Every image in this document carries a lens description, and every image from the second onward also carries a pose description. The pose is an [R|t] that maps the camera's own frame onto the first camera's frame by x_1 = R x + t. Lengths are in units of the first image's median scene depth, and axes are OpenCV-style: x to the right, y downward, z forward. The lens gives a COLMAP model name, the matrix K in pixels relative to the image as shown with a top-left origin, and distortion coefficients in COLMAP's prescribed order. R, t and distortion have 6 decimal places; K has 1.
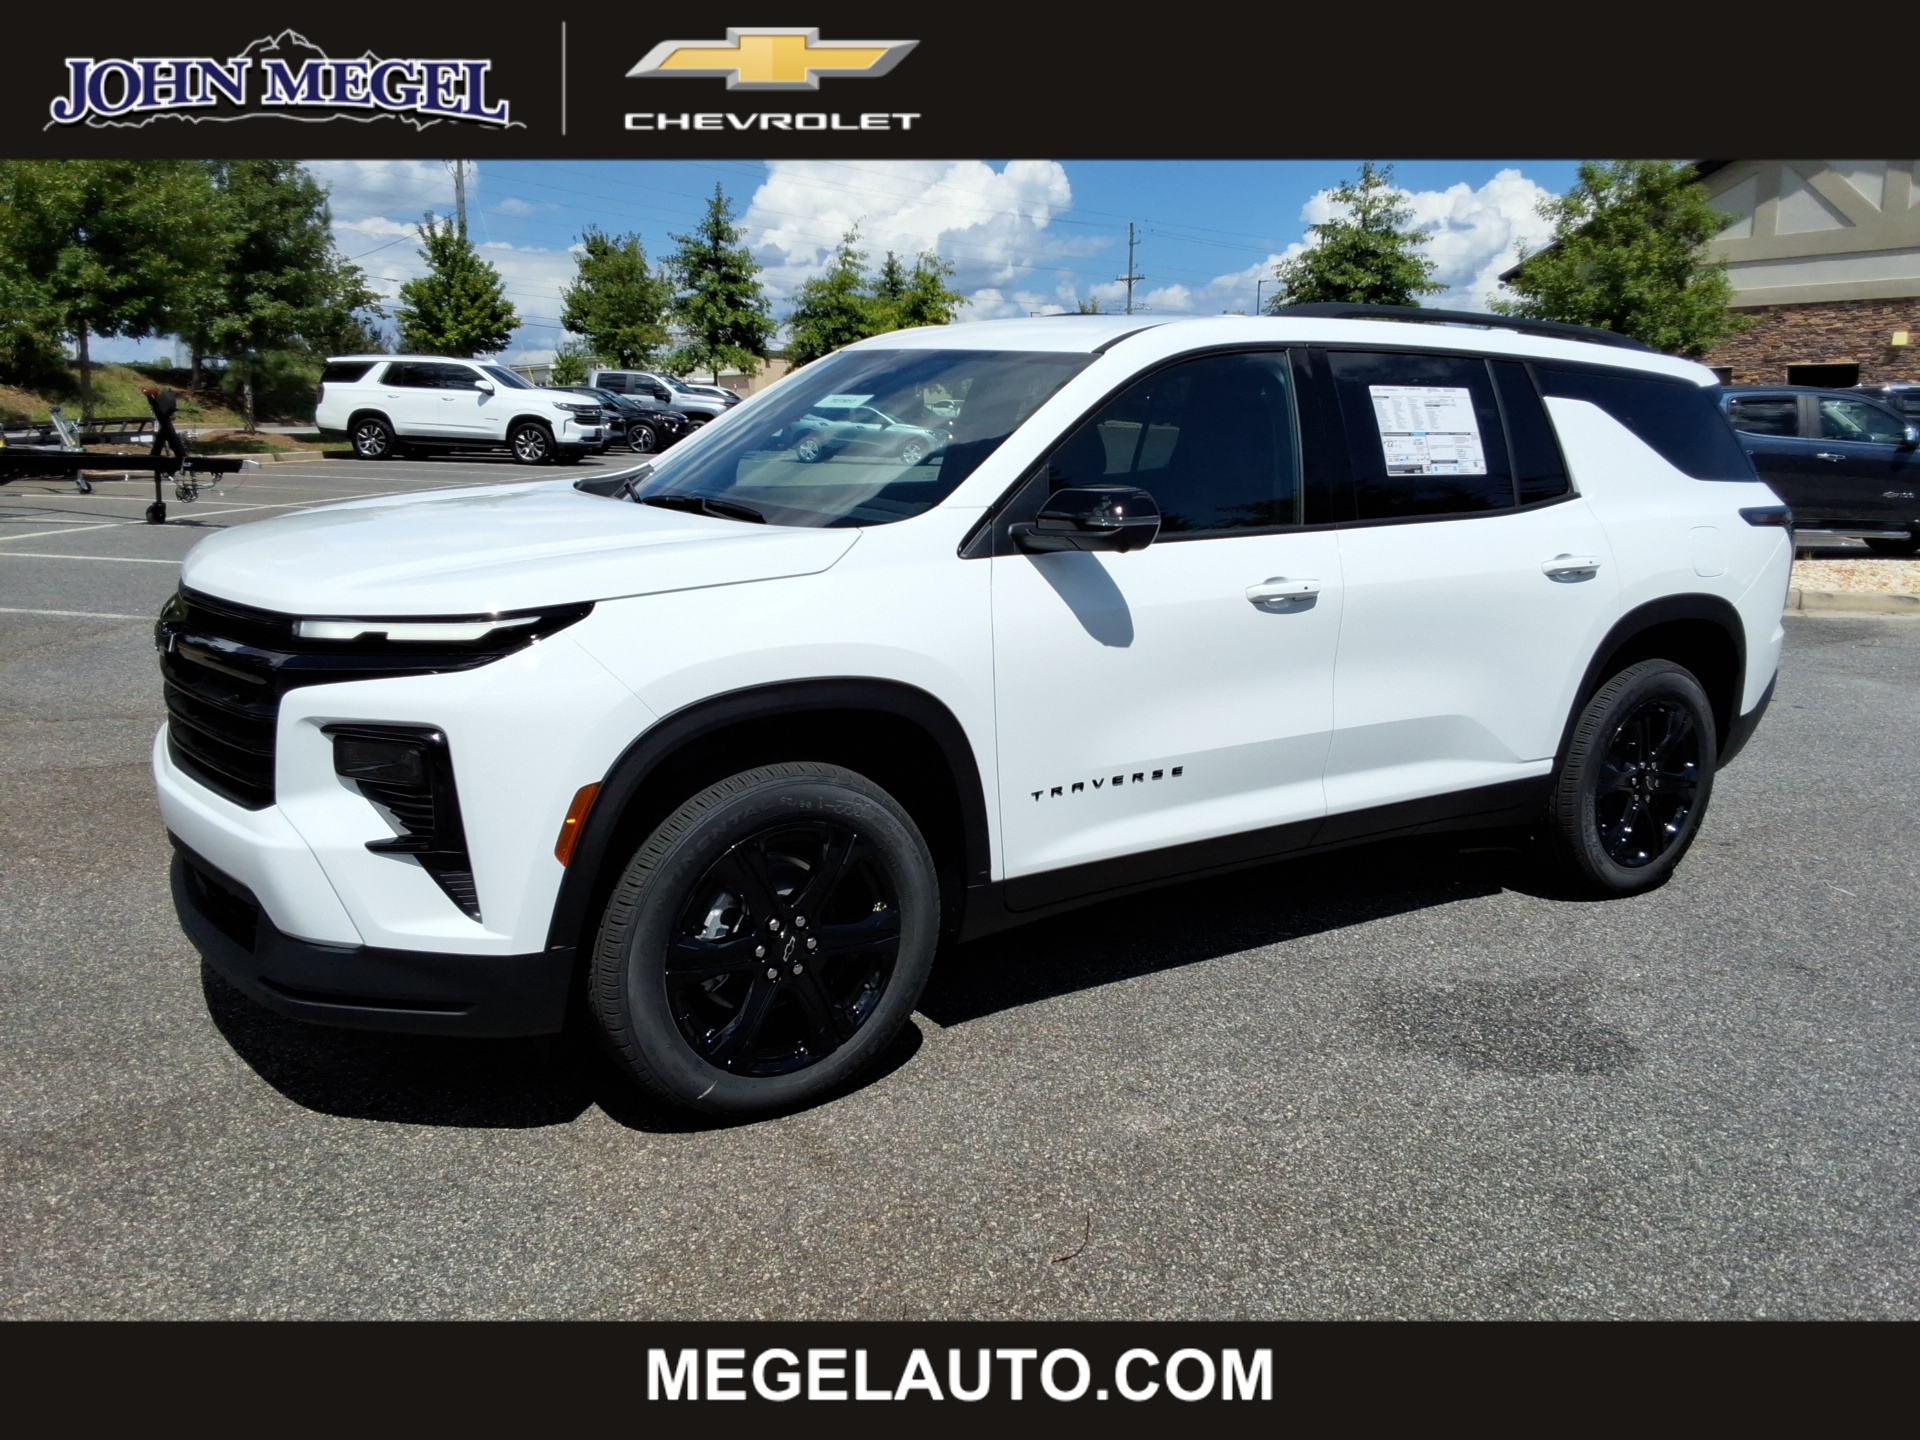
lens RADIAL K [[1542.5, 0, 964.8], [0, 1542.5, 714.4], [0, 0, 1]] dist [0.111878, -0.174215]
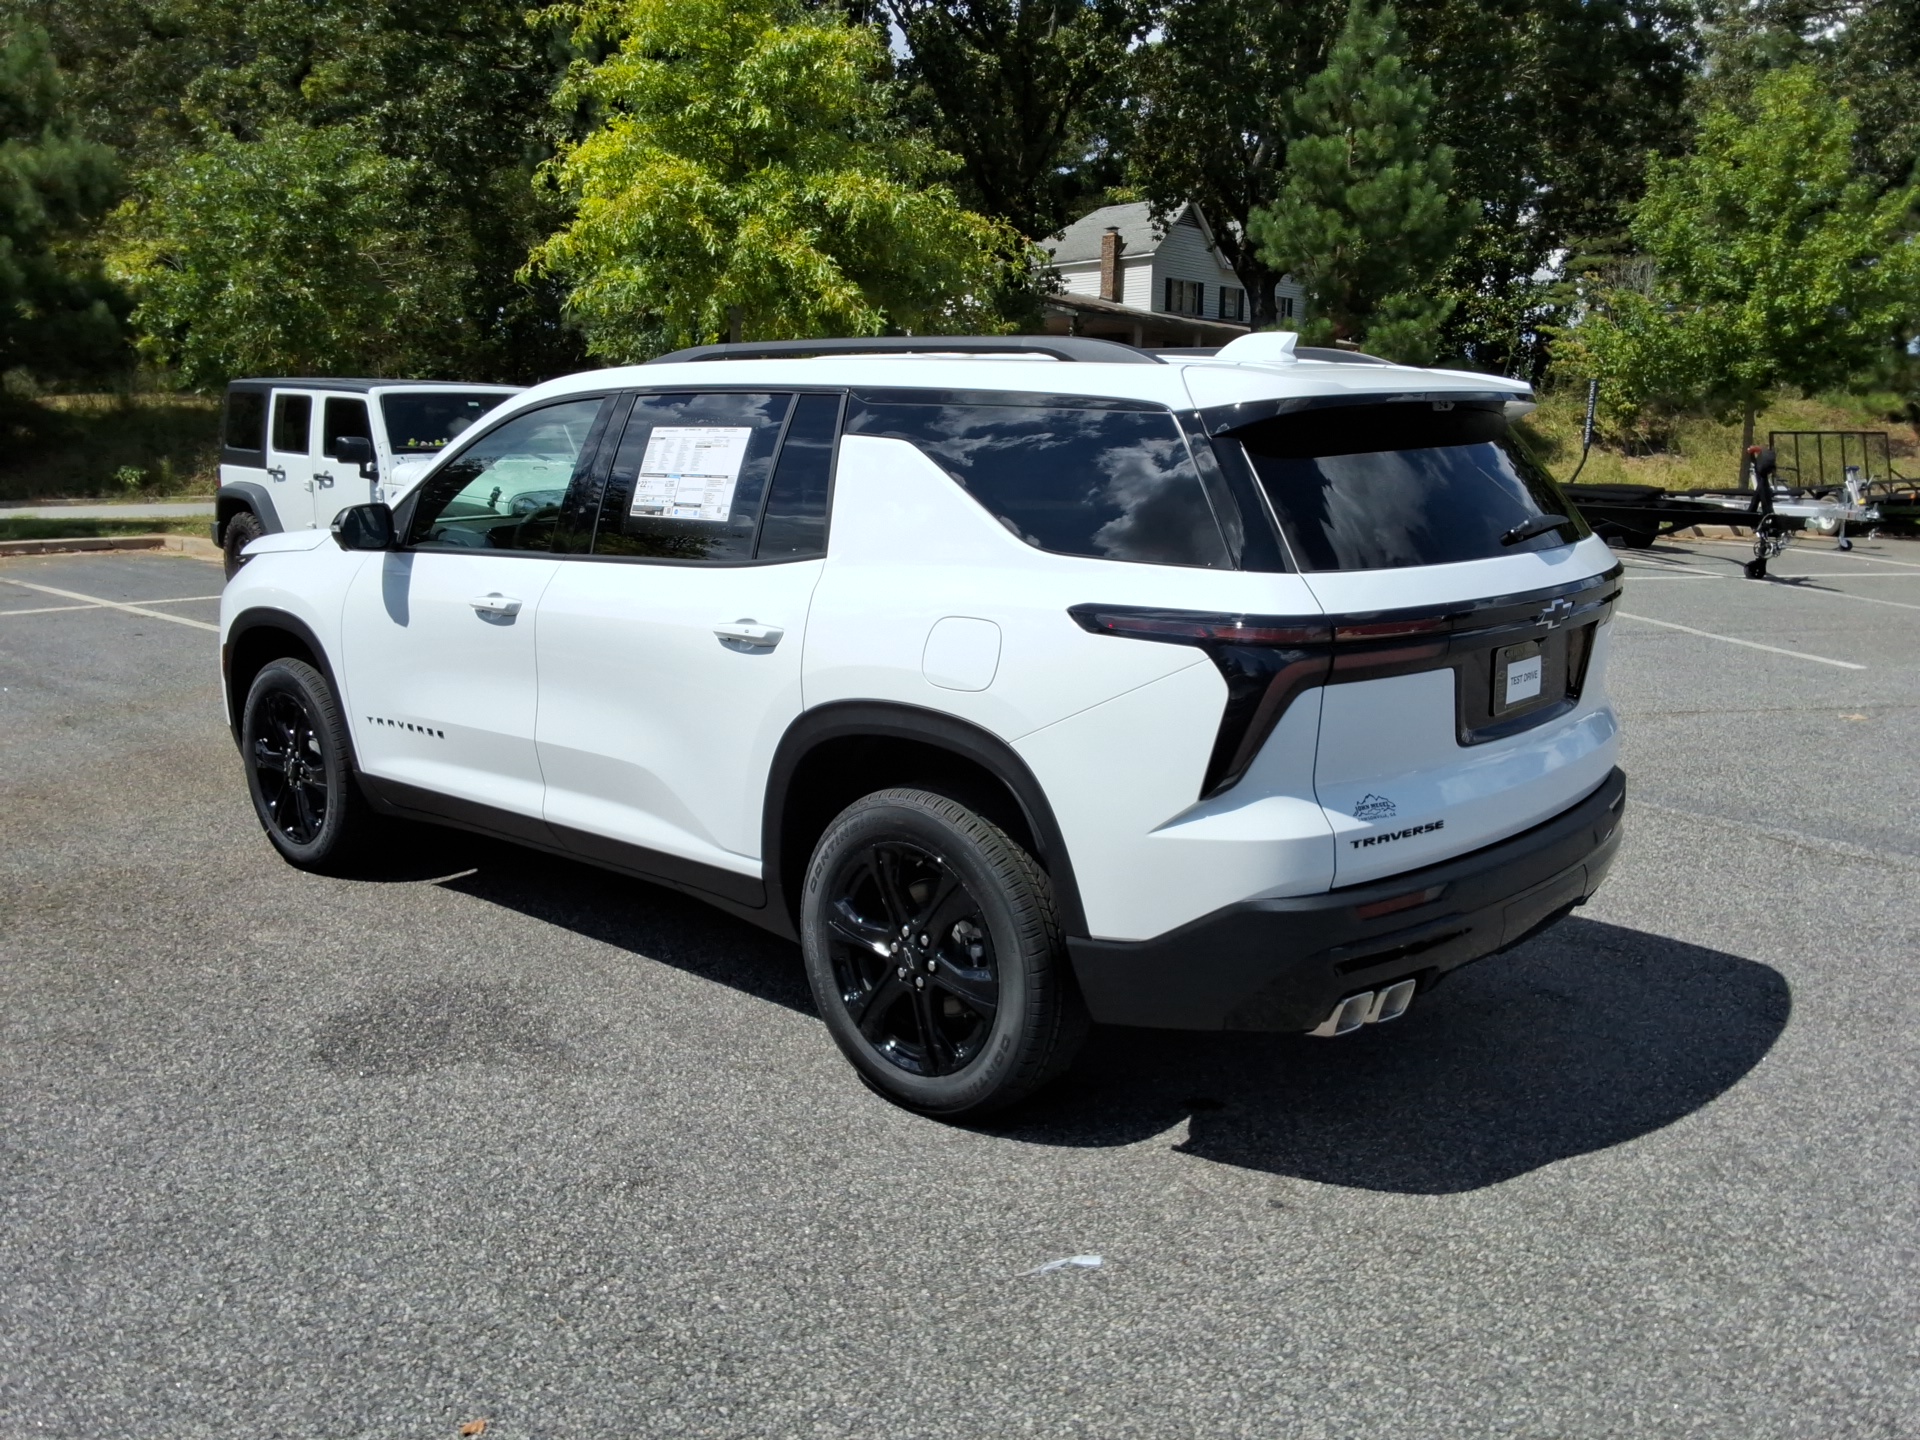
lens RADIAL K [[1542.5, 0, 976.7], [0, 1542.5, 713.2], [0, 0, 1]] dist [0.111878, -0.174215]
pose [[0.239092, 0.147227, -0.959770, 1.313959], [-0.186580, 0.976985, 0.103389, -0.173768], [0.952902, 0.154354, 0.261059, 0.969334]]
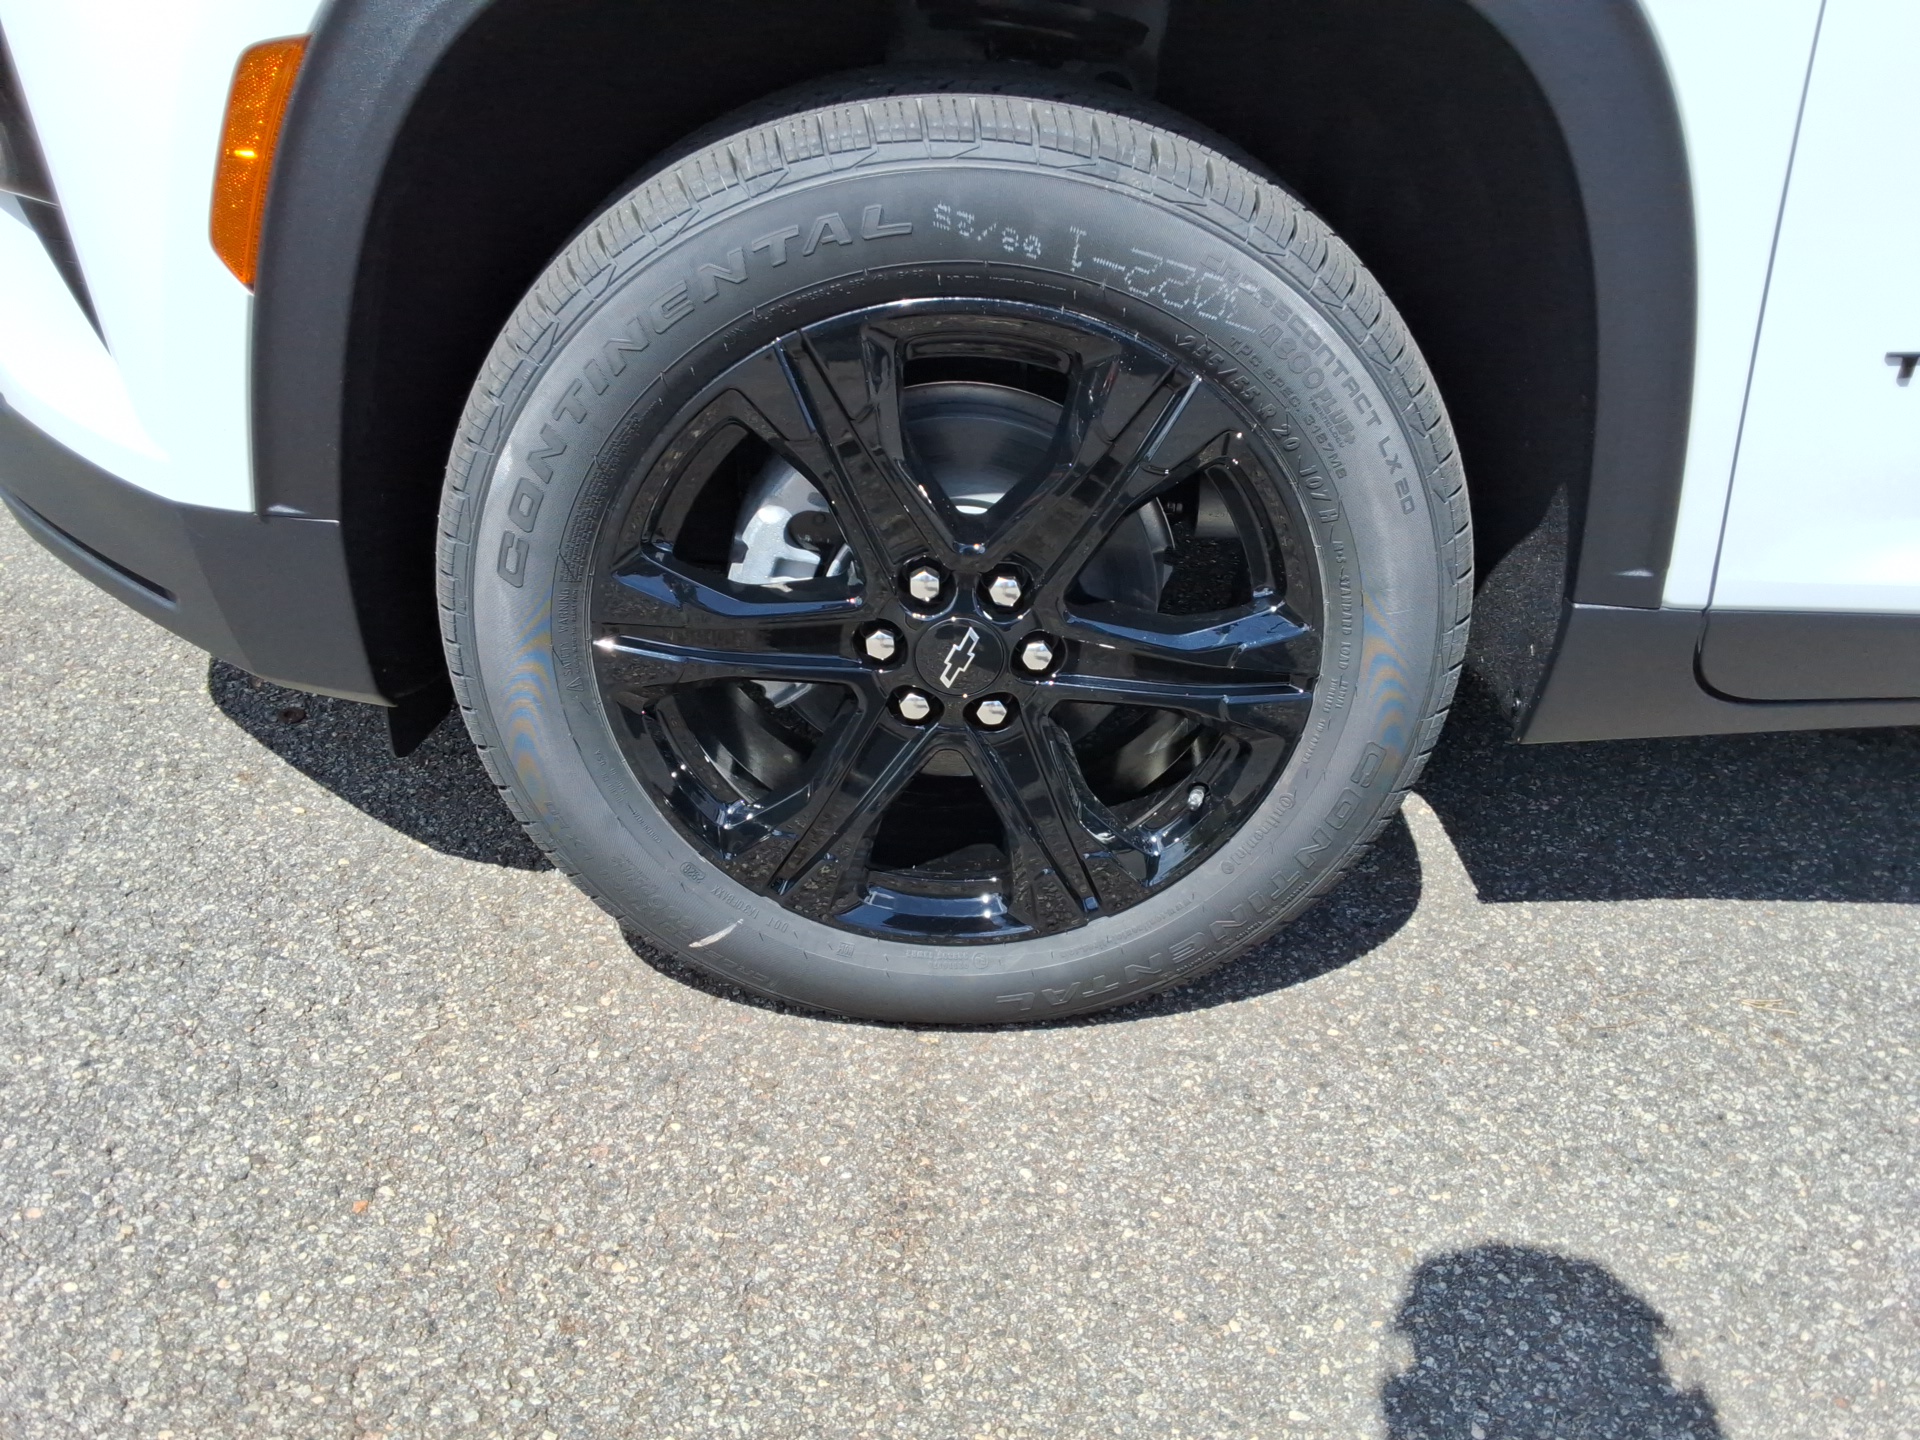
lens RADIAL K [[1542.5, 0, 968.8], [0, 1542.5, 706.5], [0, 0, 1]] dist [0.111878, -0.174215]
pose [[0.832885, 0.291146, -0.470677, 0.047232], [-0.134442, 0.931408, 0.338237, 0.030445], [0.536869, -0.218434, 0.814898, 0.541121]]
